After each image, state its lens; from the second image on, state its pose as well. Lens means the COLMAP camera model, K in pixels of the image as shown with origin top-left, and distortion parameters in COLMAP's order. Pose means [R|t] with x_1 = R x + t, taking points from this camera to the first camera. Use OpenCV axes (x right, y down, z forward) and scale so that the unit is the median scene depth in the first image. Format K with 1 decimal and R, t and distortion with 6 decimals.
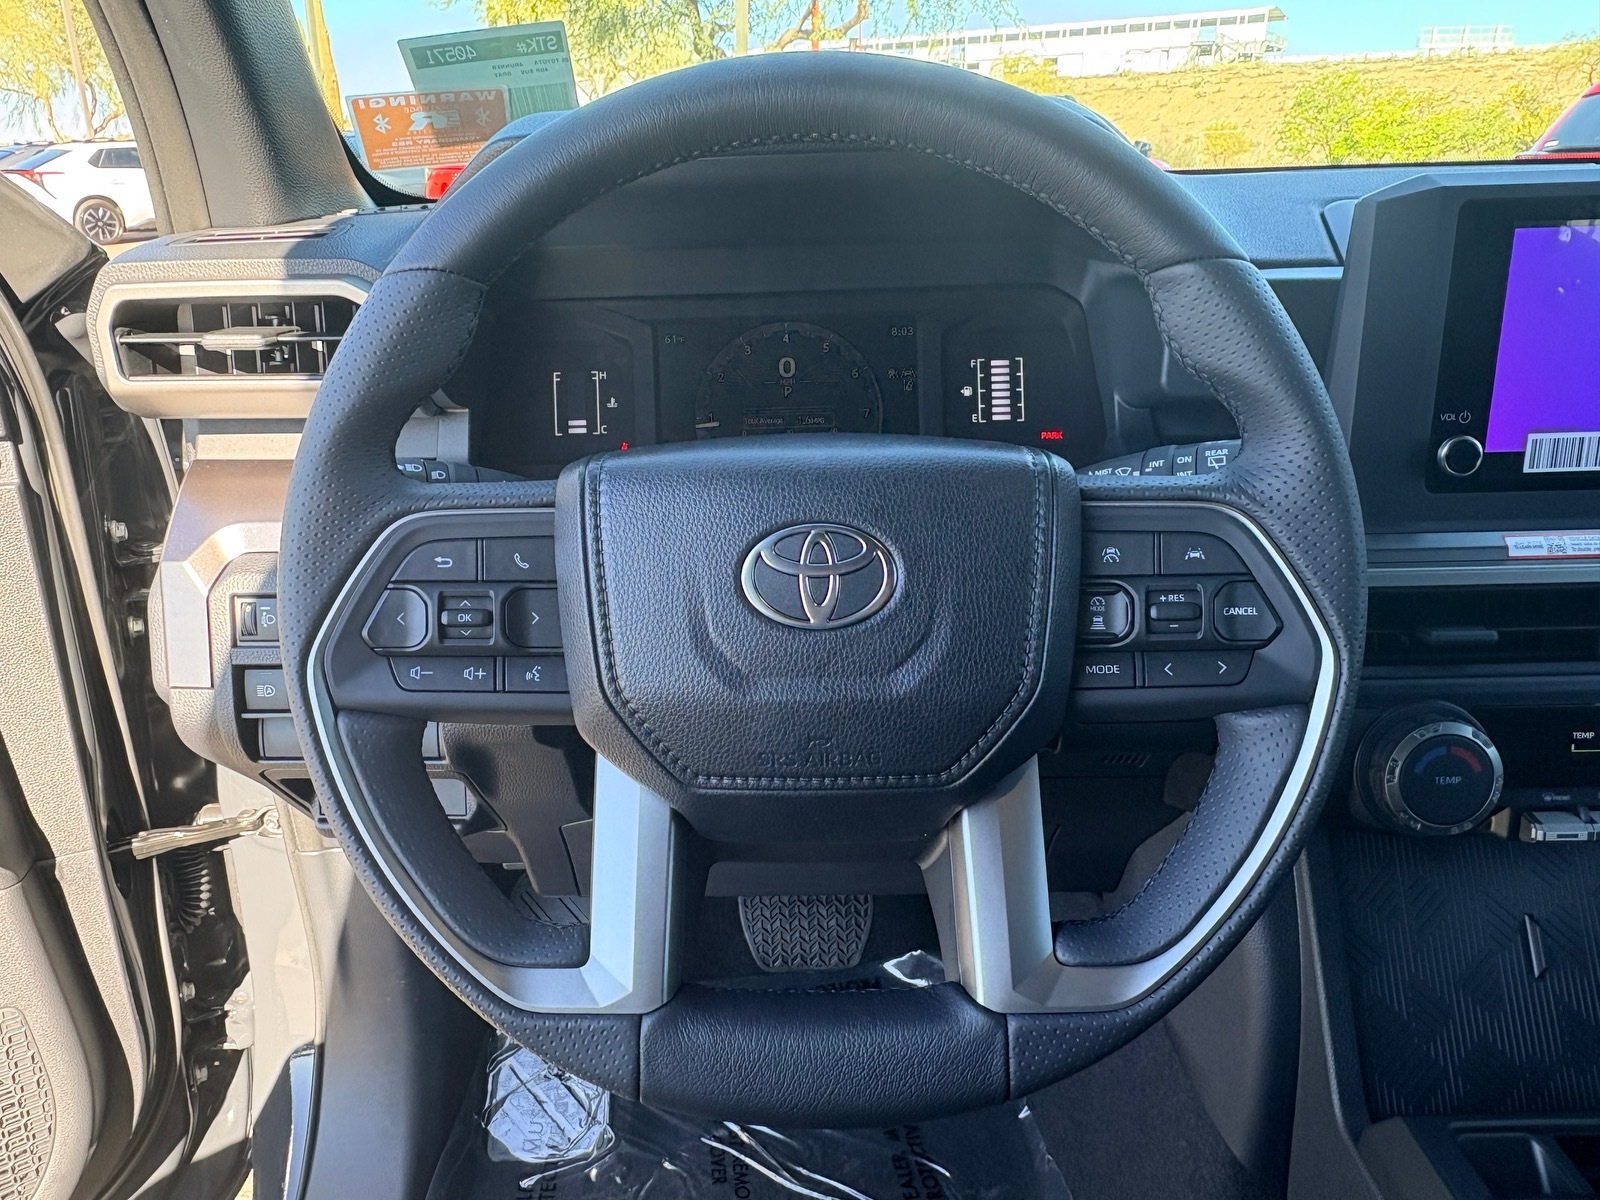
lens RADIAL K [[1196.6, 0, 768.5], [0, 1196.6, 593.2], [0, 0, 1]] dist [0.003410, 0.002754]
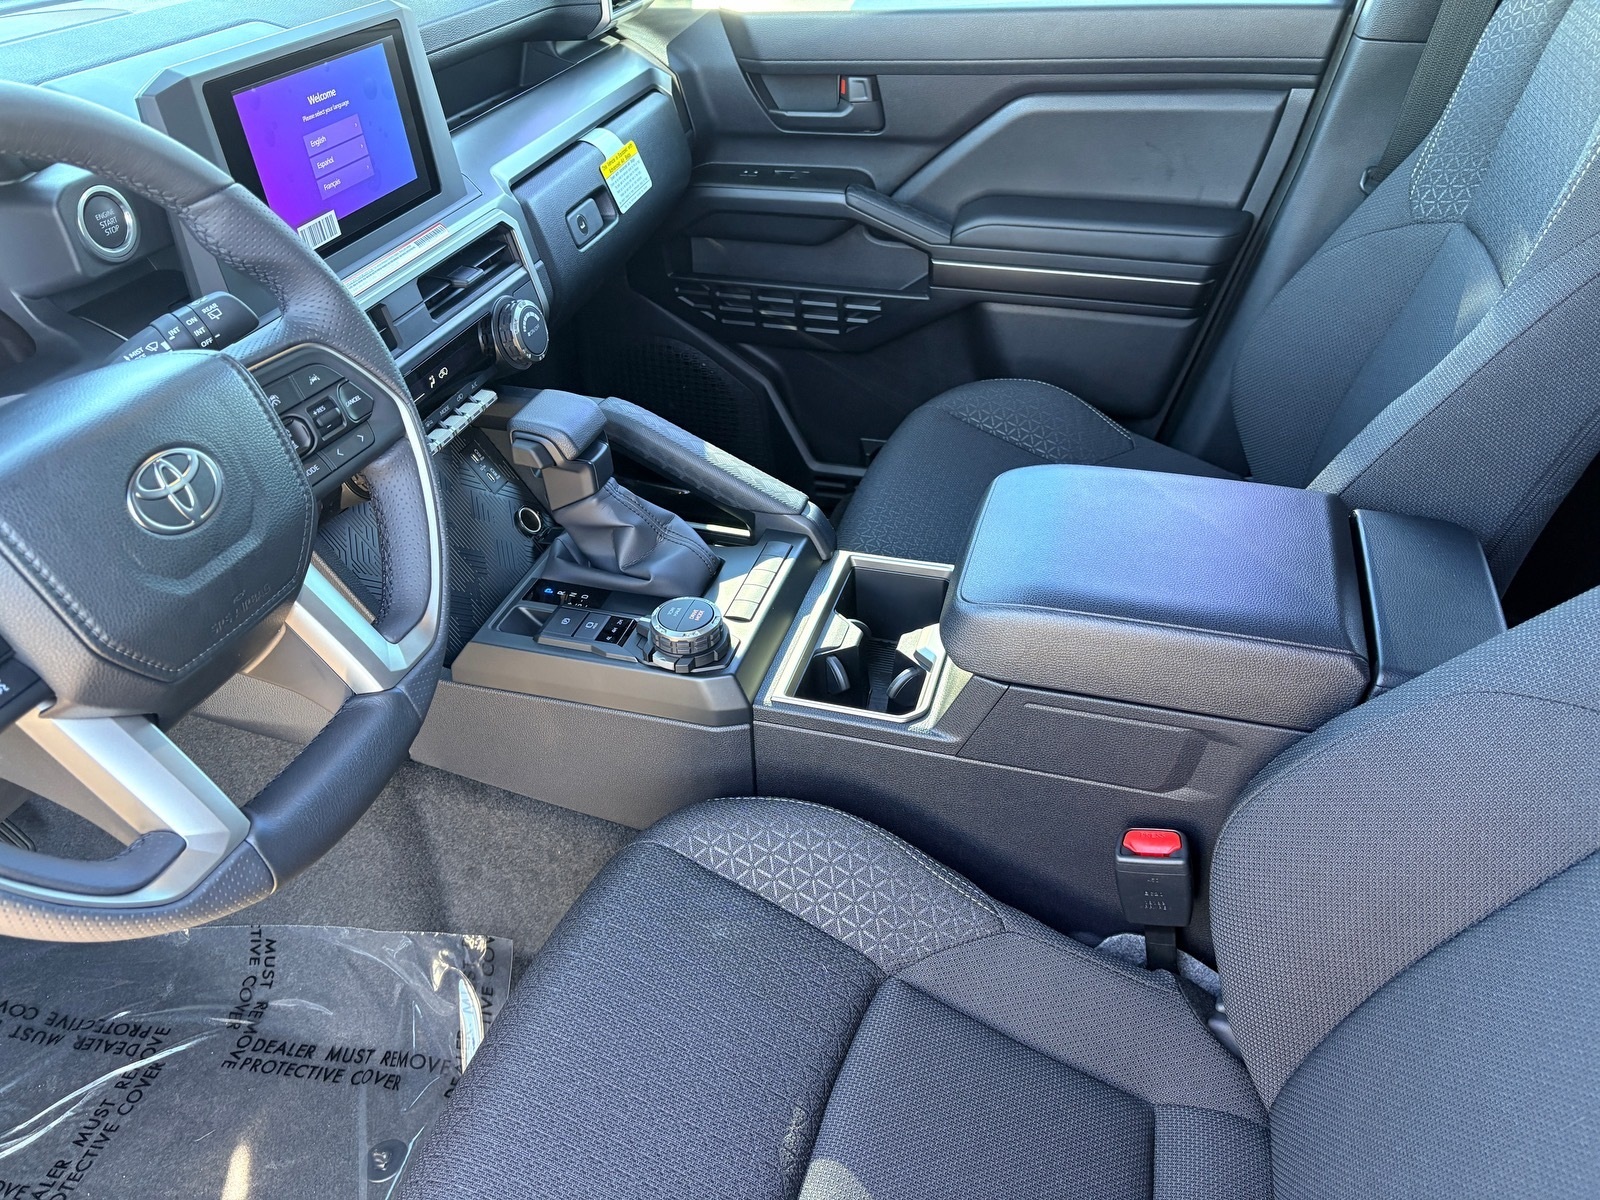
lens RADIAL K [[1196.2, 0, 792.8], [0, 1196.2, 608.3], [0, 0, 1]] dist [0.020544, -0.034507]
pose [[0.282332, -0.535891, 0.795682, -0.530864], [0.341765, 0.831192, 0.438539, -0.150329], [-0.896374, 0.148123, 0.417821, -0.100076]]
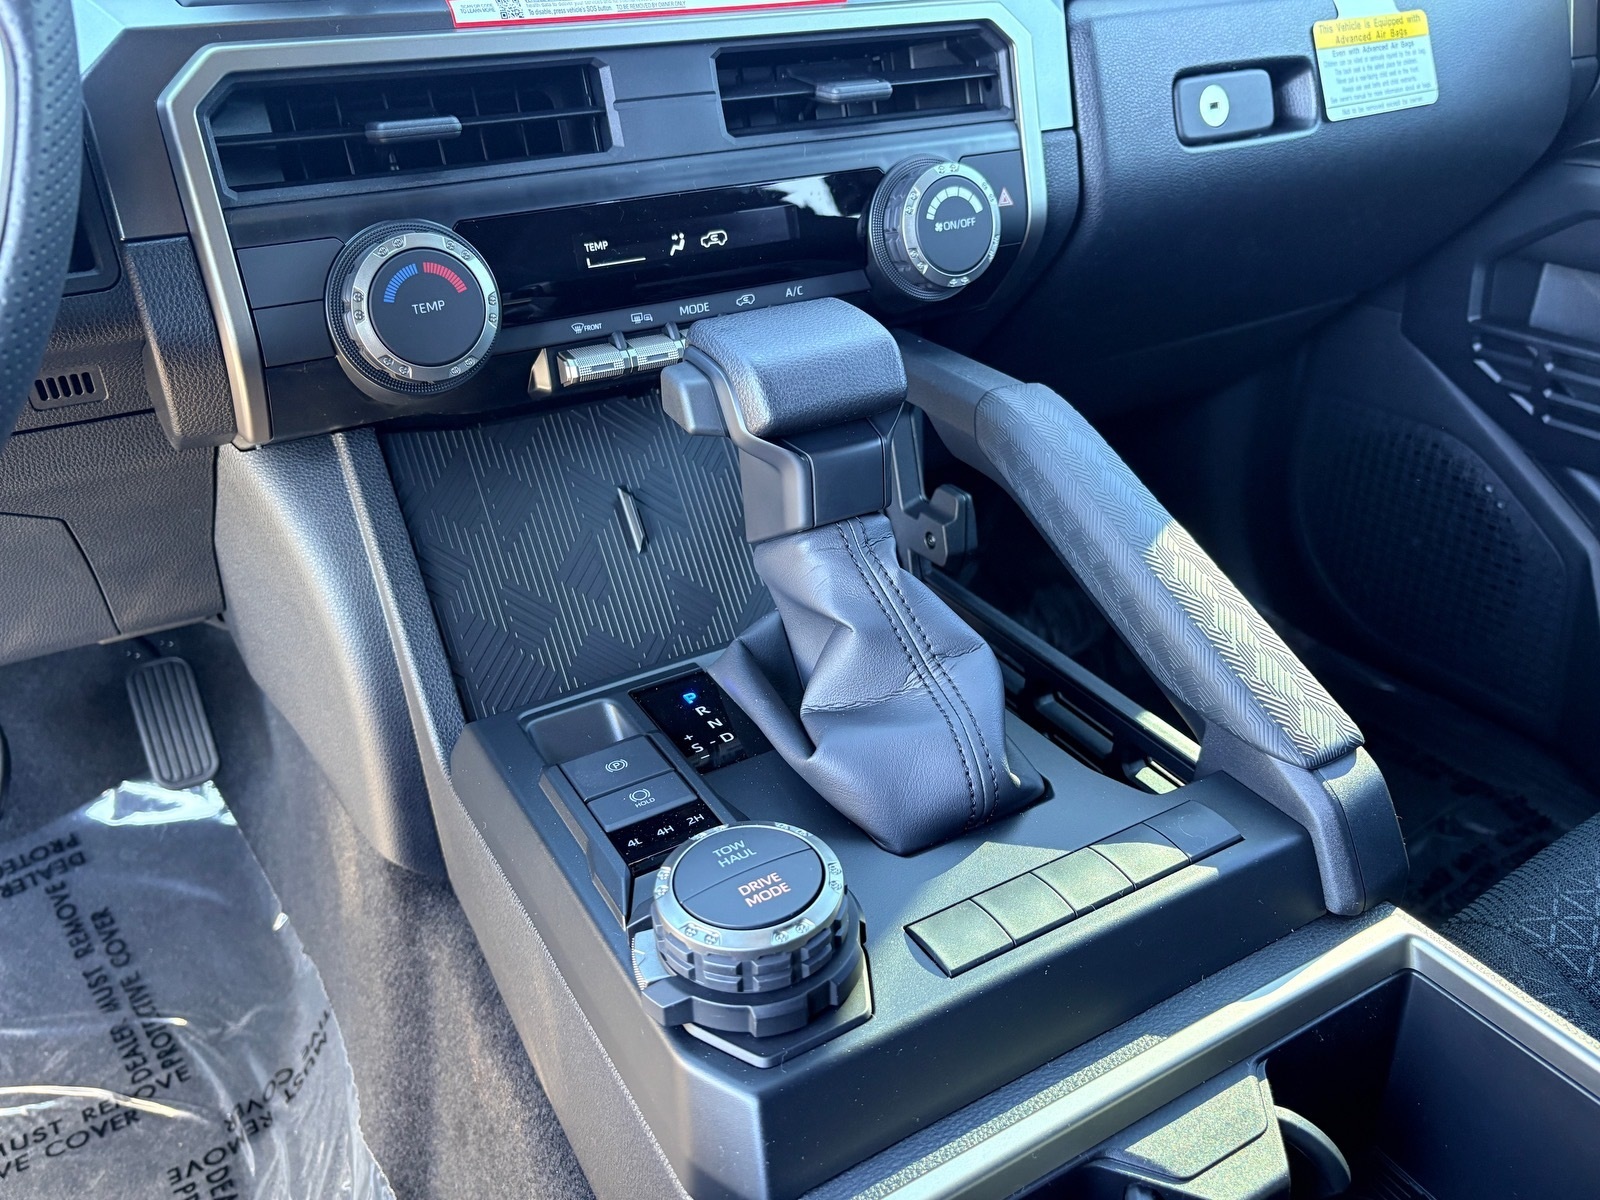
lens RADIAL K [[1245.0, 0, 800.0], [0, 1245.0, 600.0], [0, 0, 1]] dist [0.025723, -0.044075]
pose [[0.864691, -0.233873, 0.444536, 0.289723], [0.177054, 0.970104, 0.165979, 0.200347], [-0.470065, -0.064814, 0.880249, 0.106759]]
